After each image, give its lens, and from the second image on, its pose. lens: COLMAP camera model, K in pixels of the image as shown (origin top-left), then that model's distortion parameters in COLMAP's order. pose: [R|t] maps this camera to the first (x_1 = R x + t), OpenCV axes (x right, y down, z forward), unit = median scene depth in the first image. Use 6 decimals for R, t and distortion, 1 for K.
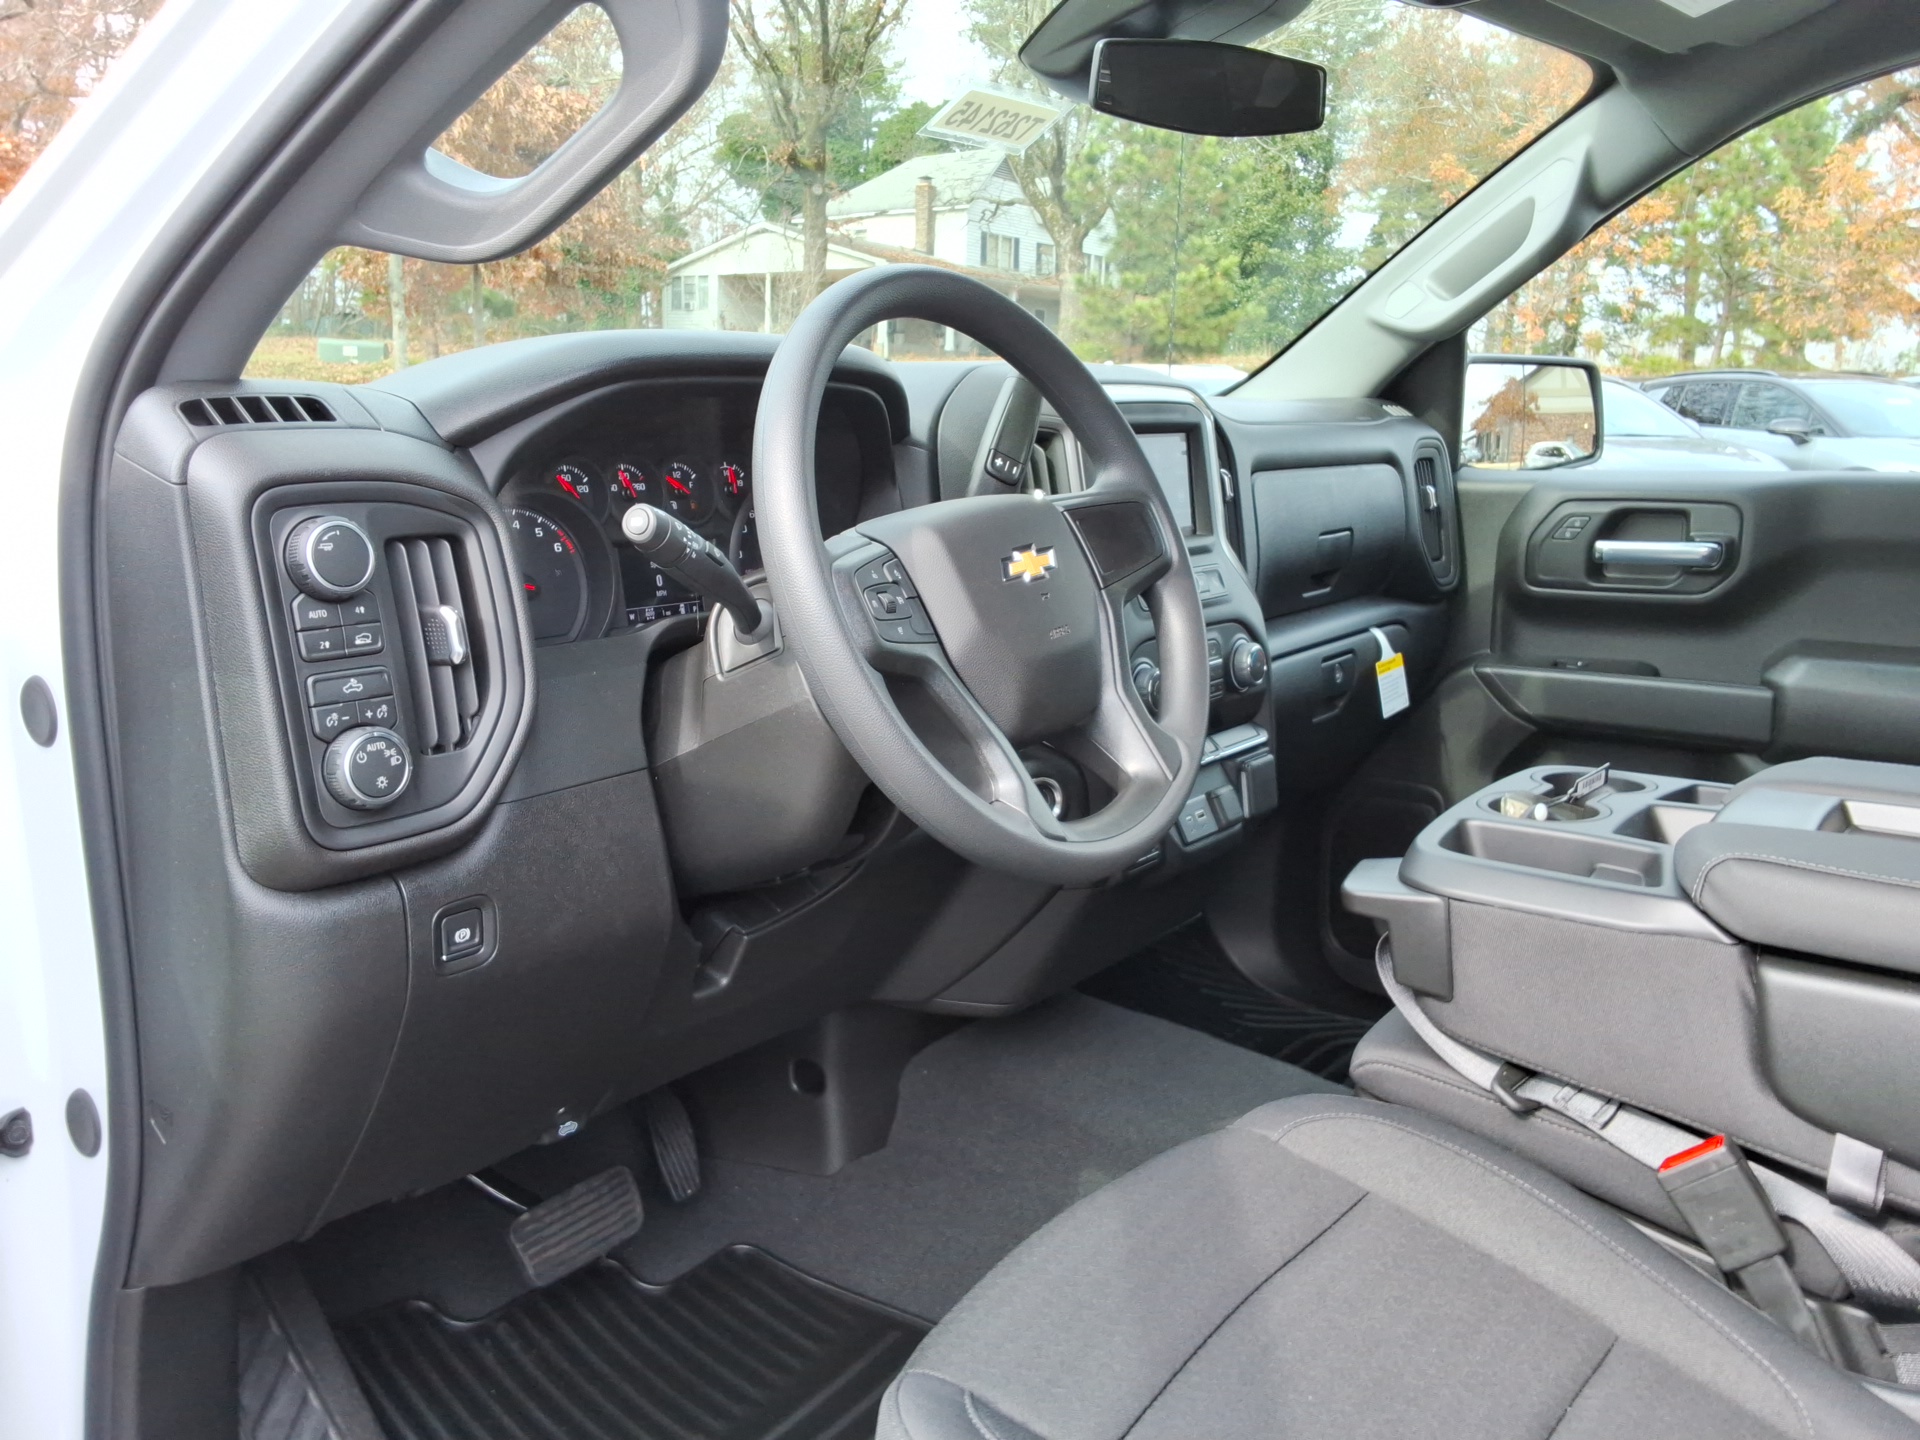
lens RADIAL K [[1548.6, 0, 970.2], [0, 1548.6, 696.7], [0, 0, 1]] dist [0.113069, -0.175048]
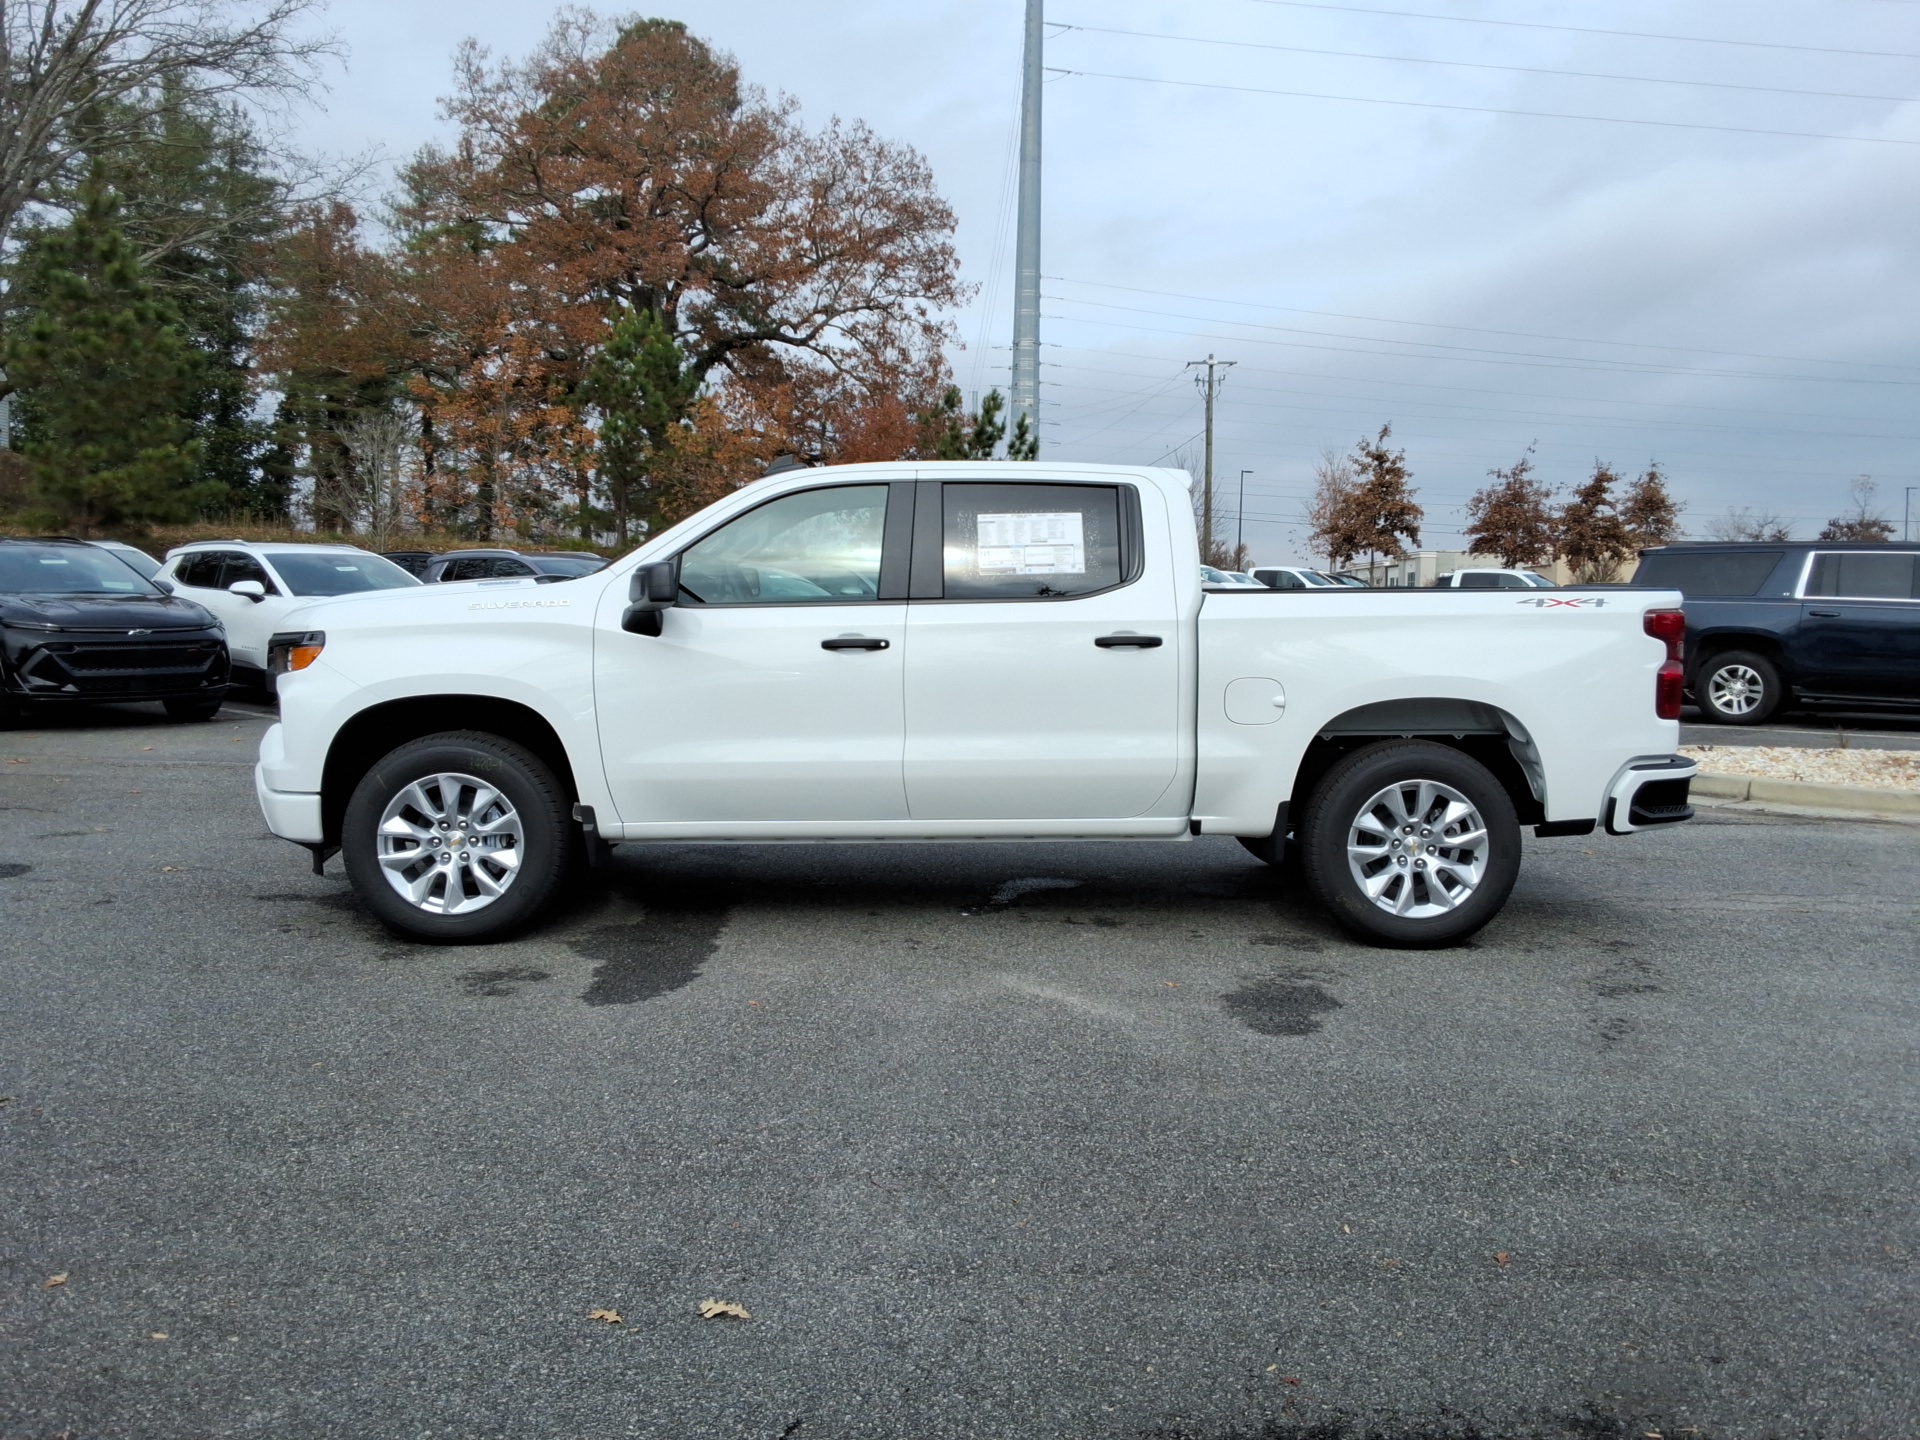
lens RADIAL K [[1548.6, 0, 976.9], [0, 1548.6, 727.3], [0, 0, 1]] dist [0.113069, -0.175048]
pose [[0.776546, -0.063758, 0.626826, -0.085451], [0.117102, 0.992138, -0.044156, 0.020607], [-0.619083, 0.107691, 0.777907, -0.117007]]
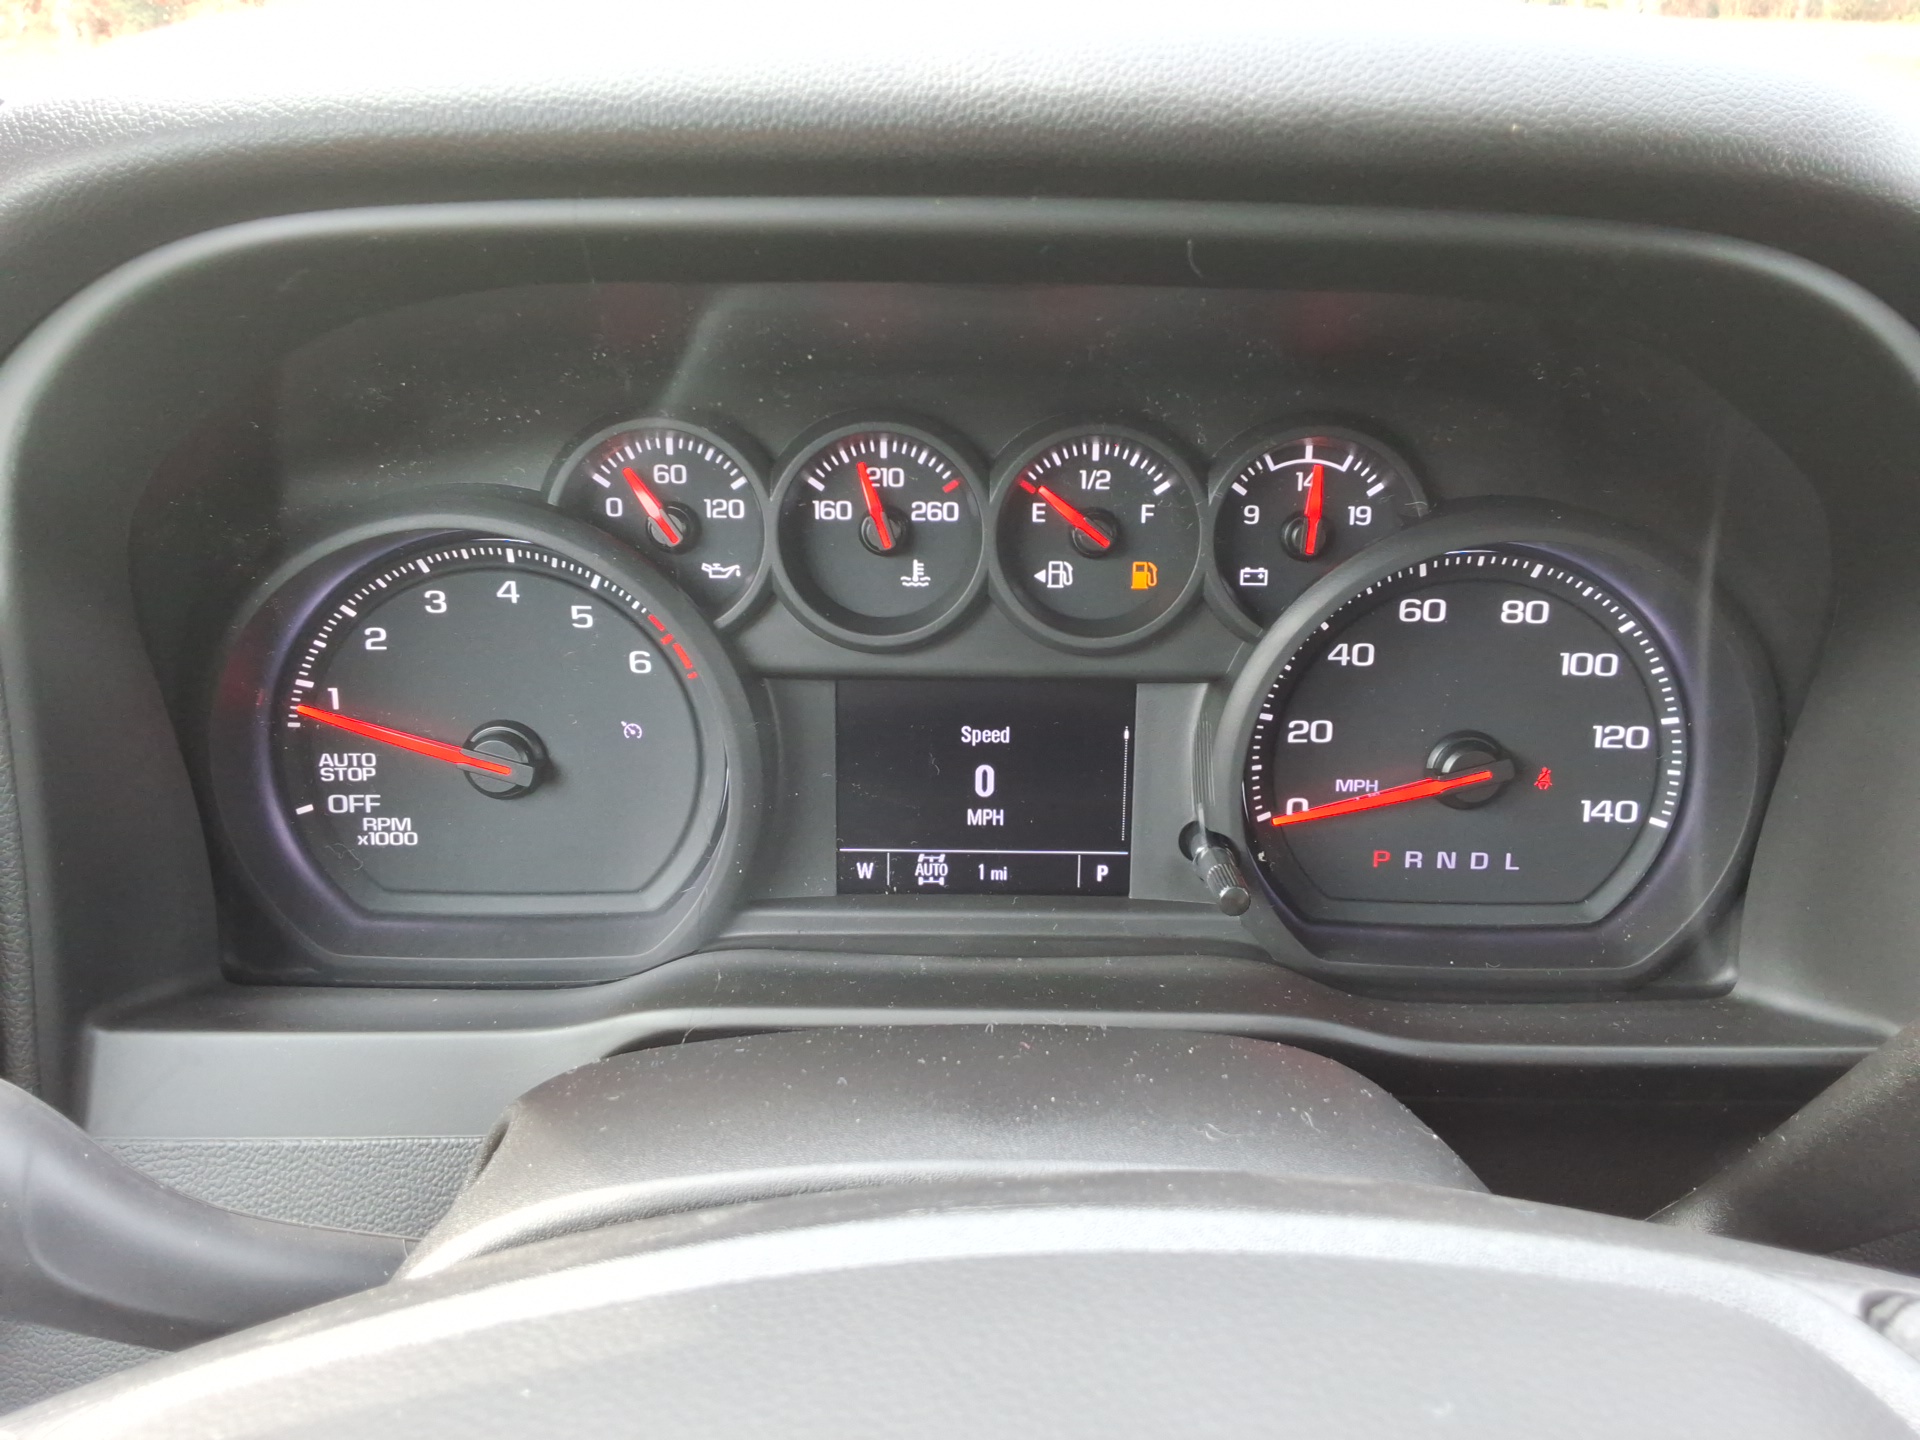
lens RADIAL K [[1548.6, 0, 967.6], [0, 1548.6, 668.0], [0, 0, 1]] dist [0.113069, -0.175048]
pose [[0.599613, 0.277759, -0.750543, 0.001336], [-0.150117, 0.960228, 0.235430, -0.005109], [0.786085, -0.028497, 0.617461, 0.022590]]
